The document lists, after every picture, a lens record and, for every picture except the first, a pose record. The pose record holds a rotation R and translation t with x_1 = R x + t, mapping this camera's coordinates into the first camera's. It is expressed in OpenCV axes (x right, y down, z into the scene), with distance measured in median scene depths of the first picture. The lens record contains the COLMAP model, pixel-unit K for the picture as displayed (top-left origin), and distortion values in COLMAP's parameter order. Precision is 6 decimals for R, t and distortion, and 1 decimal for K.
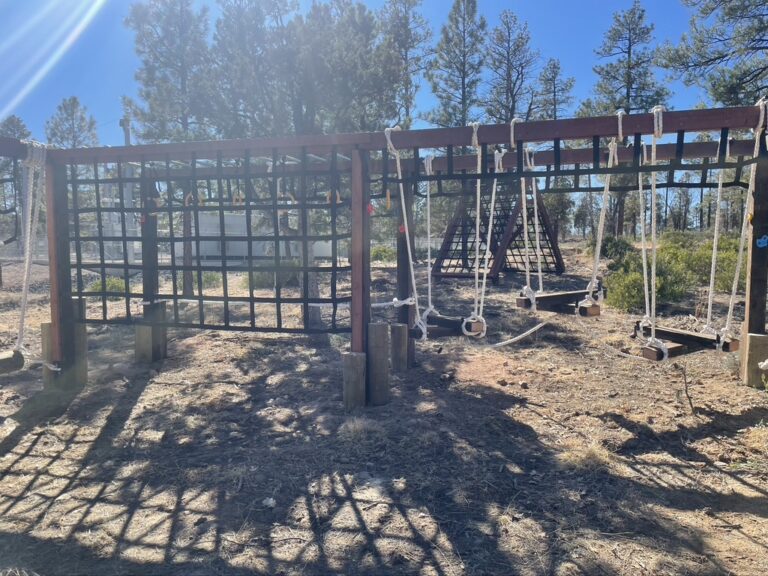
lens RADIAL K [[579.4, 0, 395.3], [0, 579.4, 288.9], [0, 0, 1]] dist [0.081810, -0.103146]
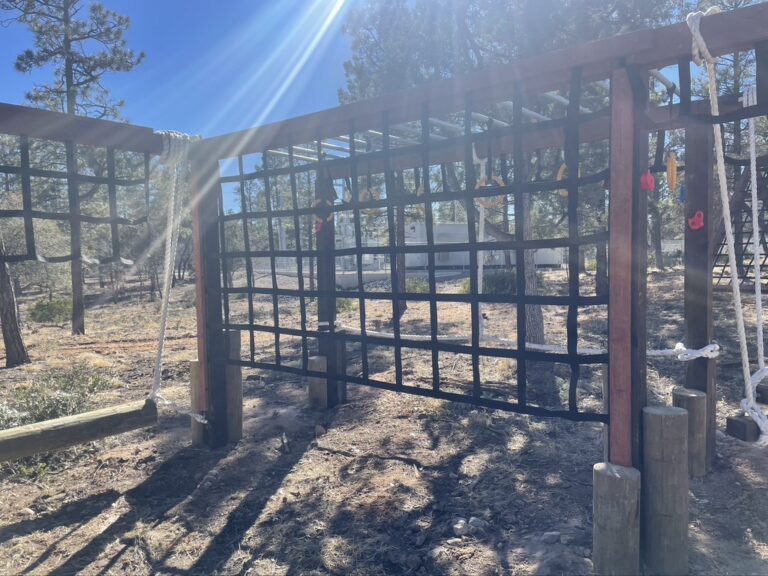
lens RADIAL K [[579.4, 0, 395.3], [0, 579.4, 288.9], [0, 0, 1]] dist [0.081810, -0.103146]
pose [[0.929245, -0.000445, -0.369464, -0.052241], [-0.004249, 0.999920, -0.011890, -0.034354], [0.369440, 0.012618, 0.929169, 0.391824]]
